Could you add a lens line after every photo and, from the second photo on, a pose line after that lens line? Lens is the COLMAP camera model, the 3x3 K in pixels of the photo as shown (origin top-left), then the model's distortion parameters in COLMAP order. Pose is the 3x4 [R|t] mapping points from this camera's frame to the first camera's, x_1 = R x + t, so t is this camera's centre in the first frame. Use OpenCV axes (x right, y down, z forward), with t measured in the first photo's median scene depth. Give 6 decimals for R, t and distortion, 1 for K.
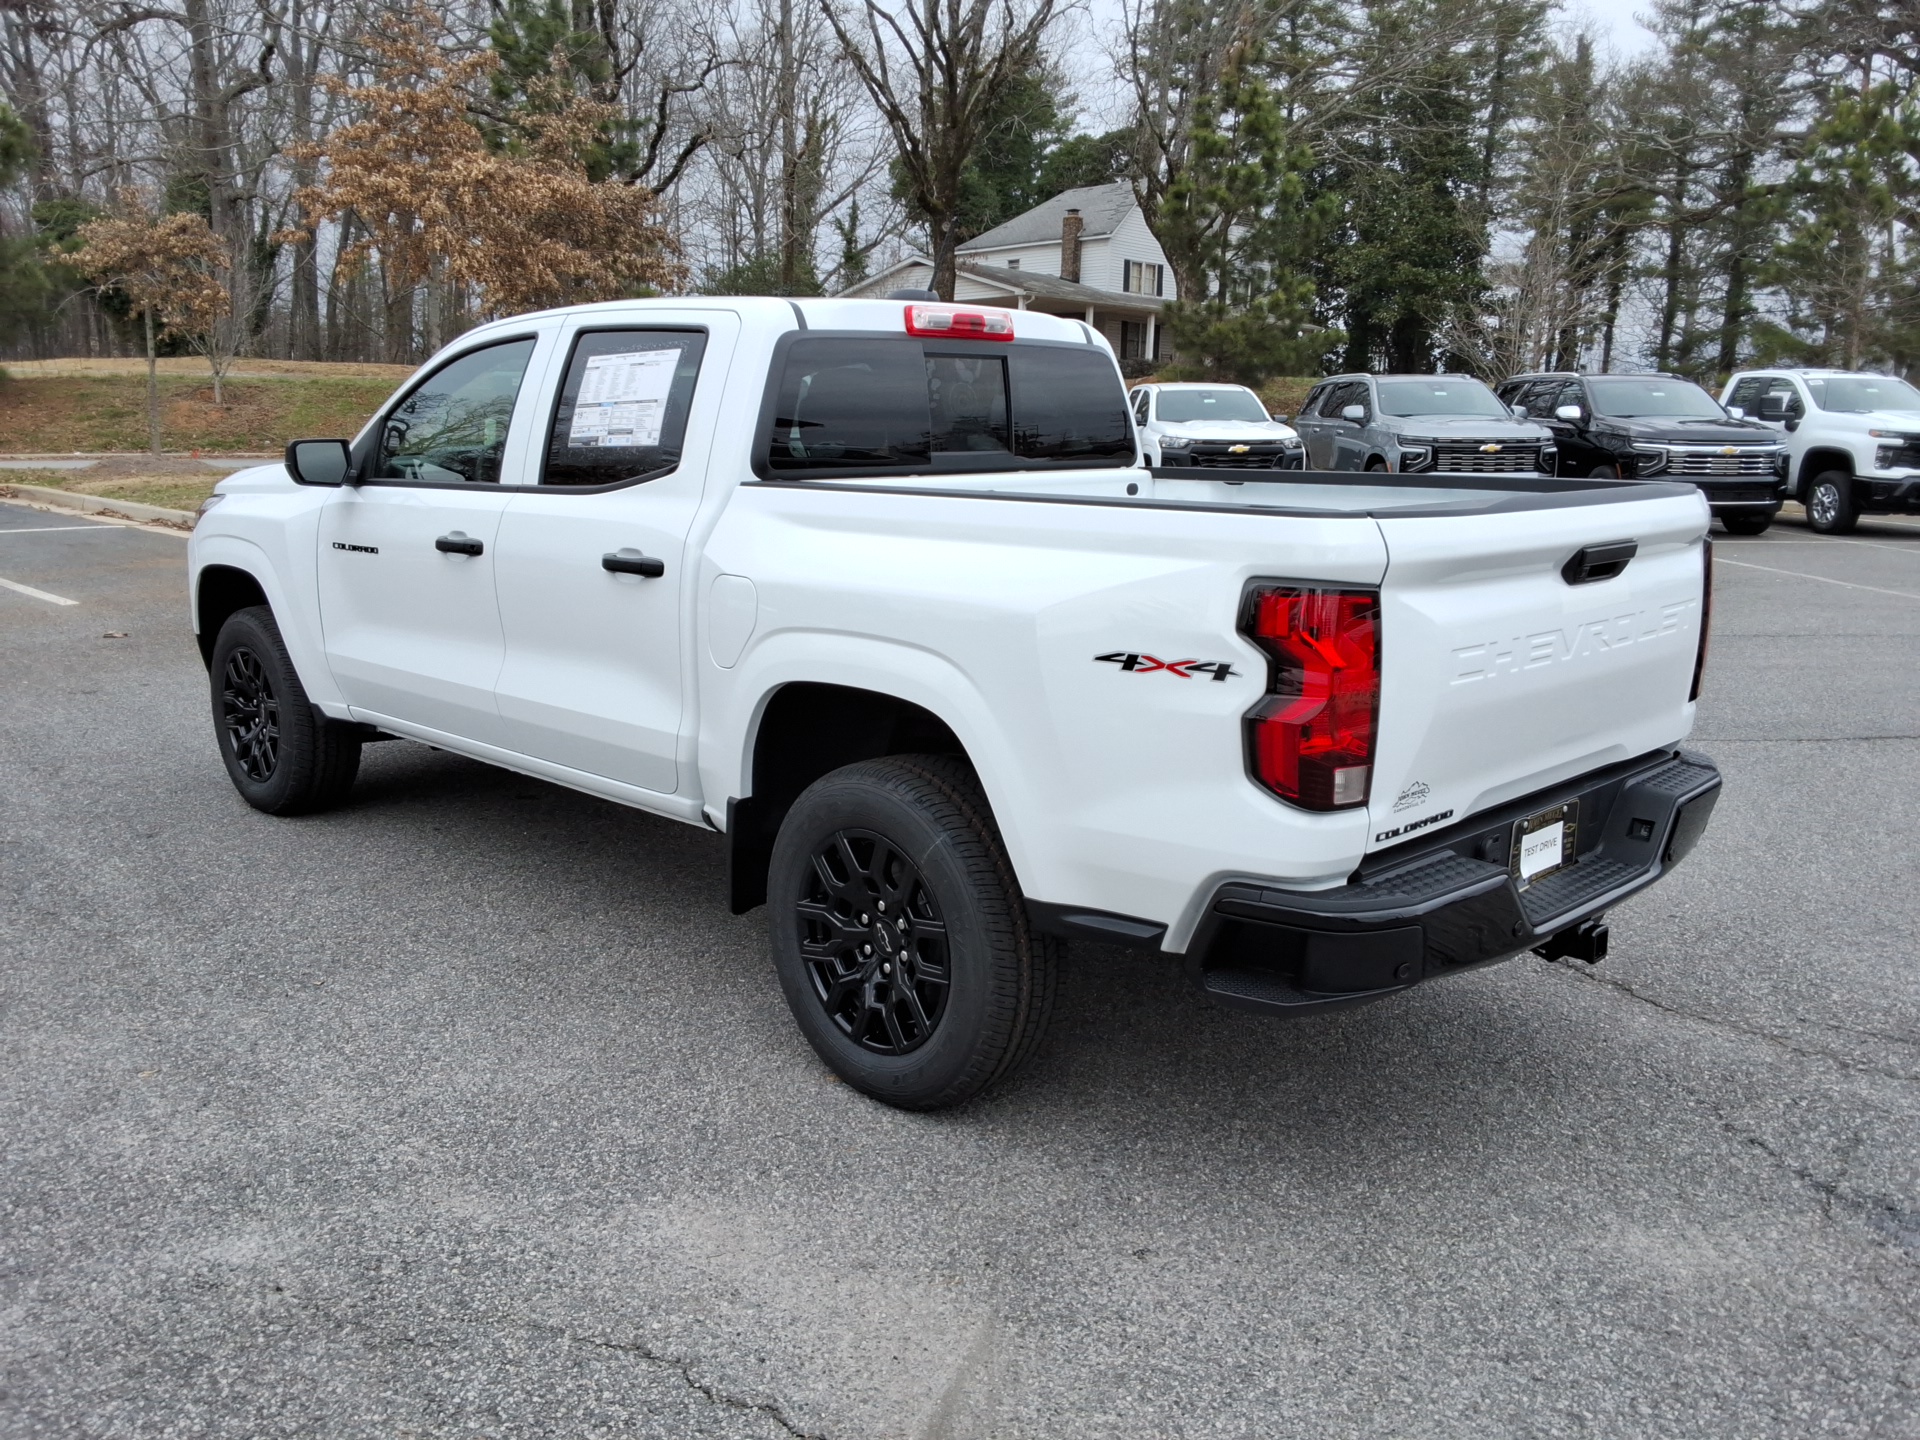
lens RADIAL K [[1532.8, 0, 969.3], [0, 1532.8, 702.6], [0, 0, 1]] dist [0.110904, -0.165460]
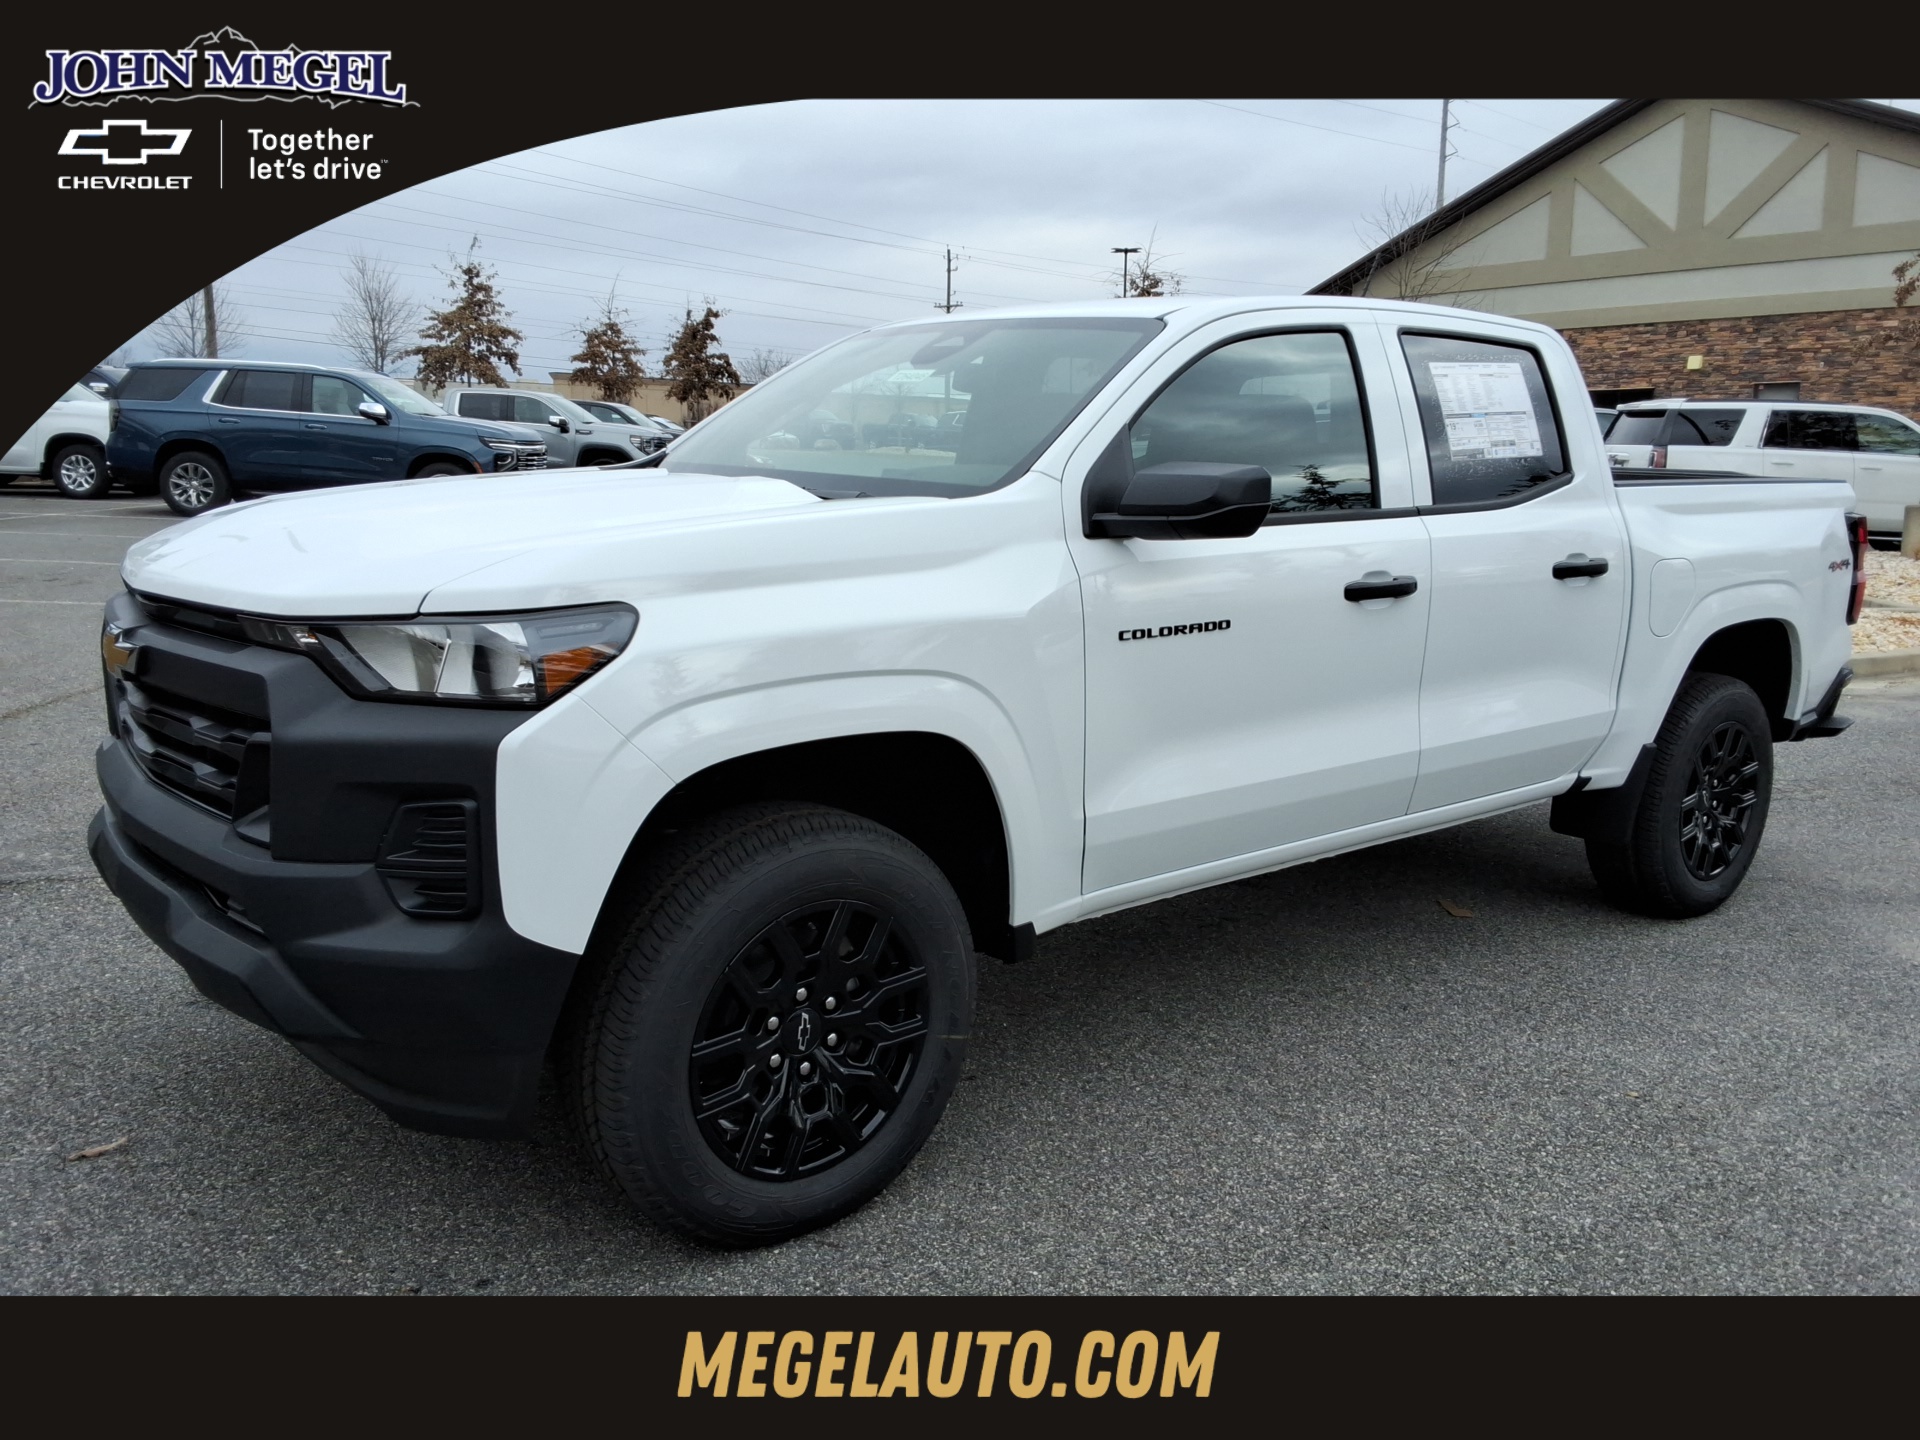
lens RADIAL K [[1532.8, 0, 972.4], [0, 1532.8, 706.4], [0, 0, 1]] dist [0.110904, -0.165460]
pose [[0.103290, -0.182188, 0.977823, -0.262139], [0.159400, 0.973407, 0.164528, -0.047403], [-0.981796, 0.138871, 0.129584, 0.254192]]
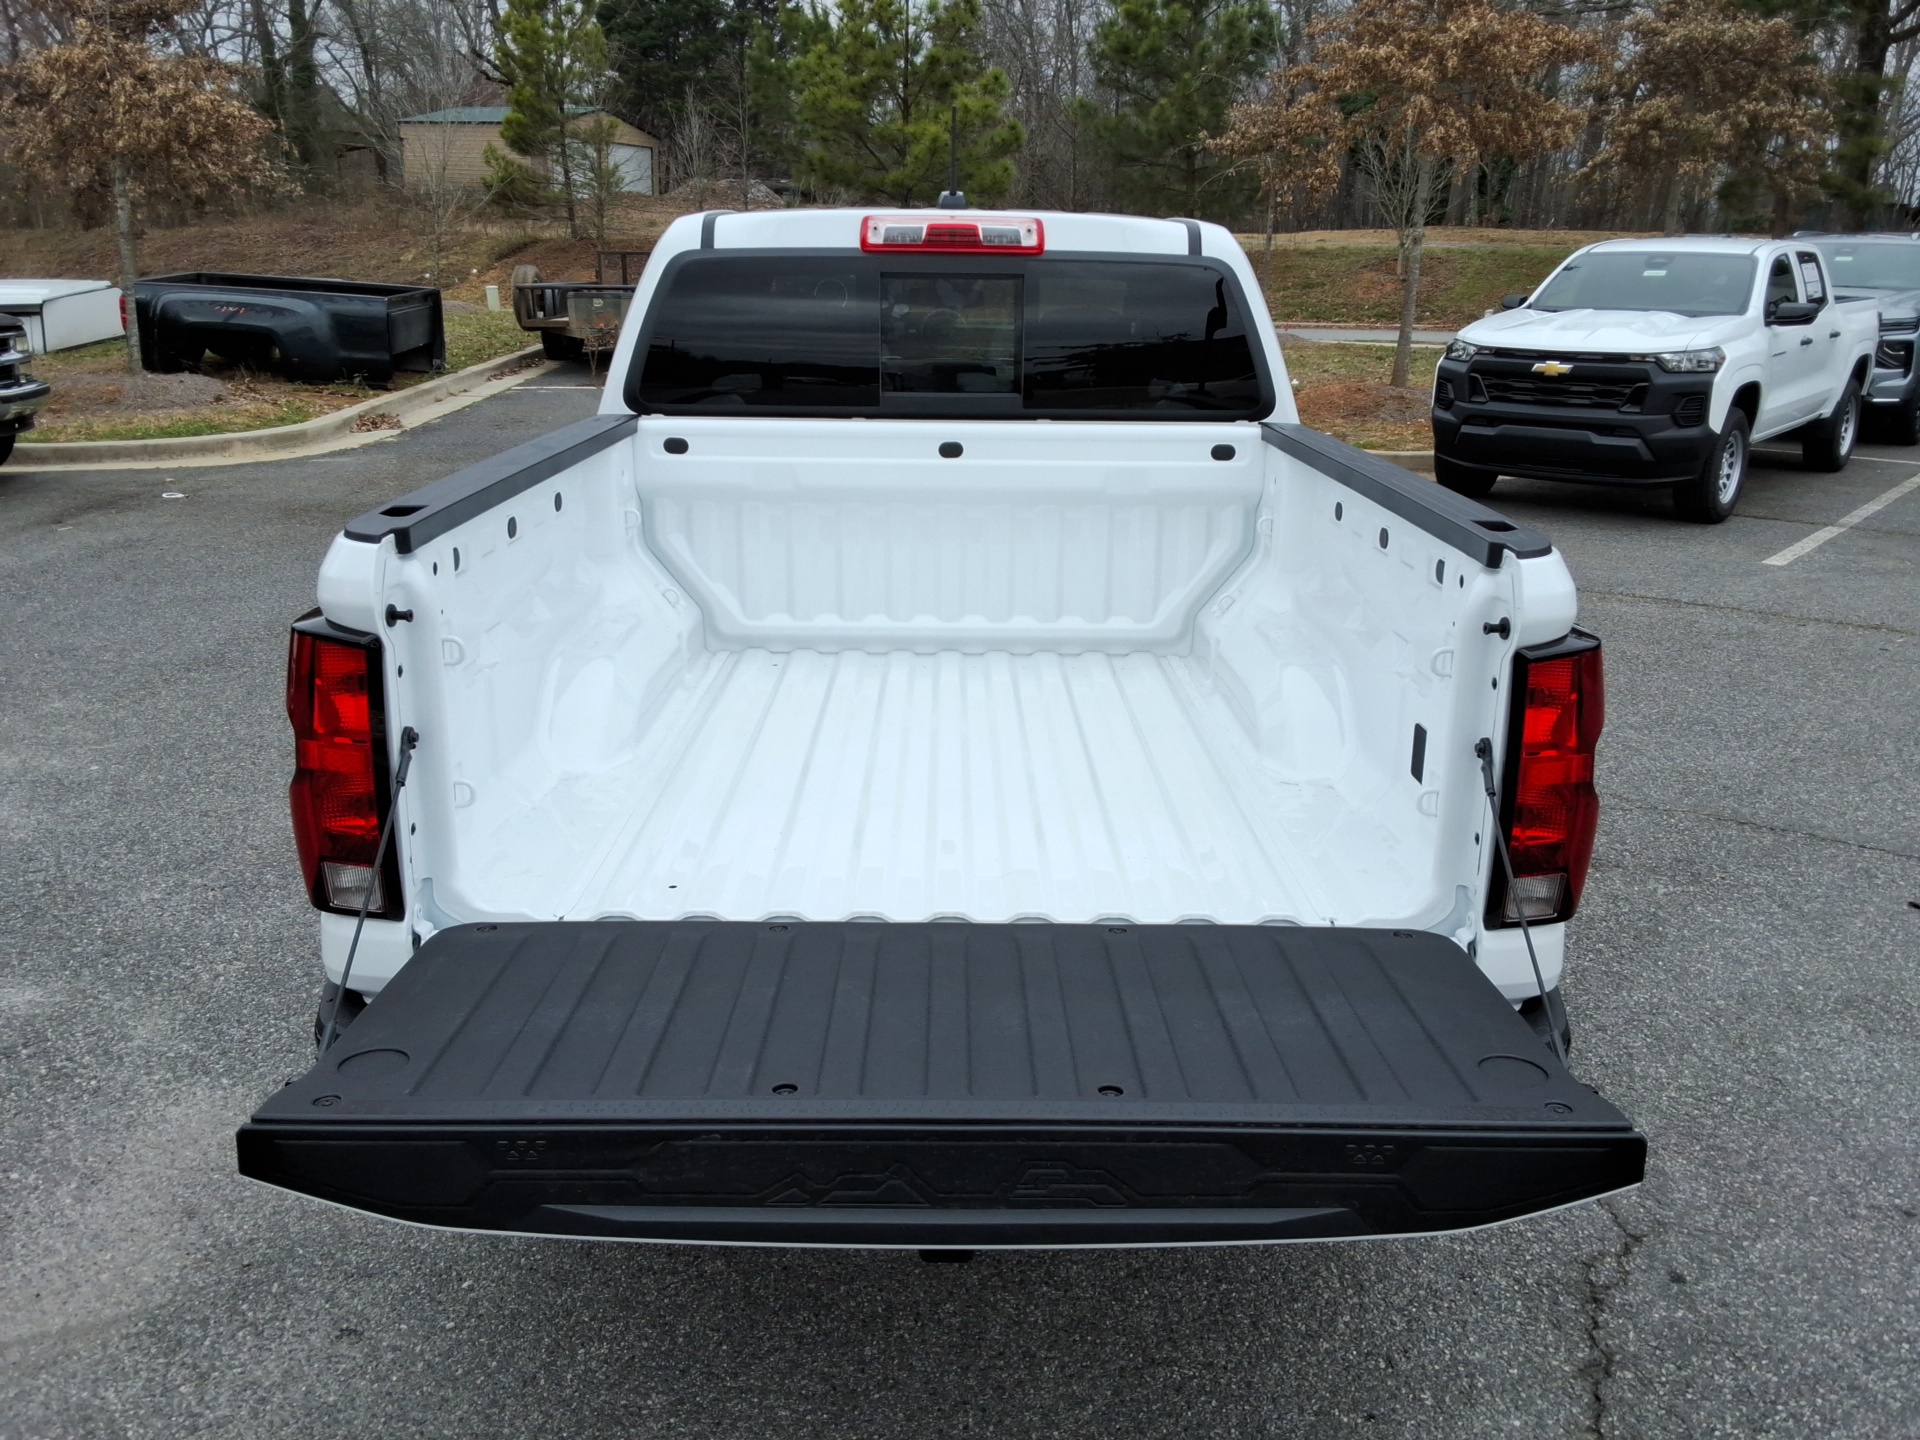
lens RADIAL K [[1532.8, 0, 972.3], [0, 1532.8, 698.6], [0, 0, 1]] dist [0.110904, -0.165460]
pose [[0.712399, 0.194333, -0.674332, 0.130239], [-0.139884, 0.980934, 0.134911, -0.024814], [0.687692, -0.001782, 0.726000, 0.087014]]
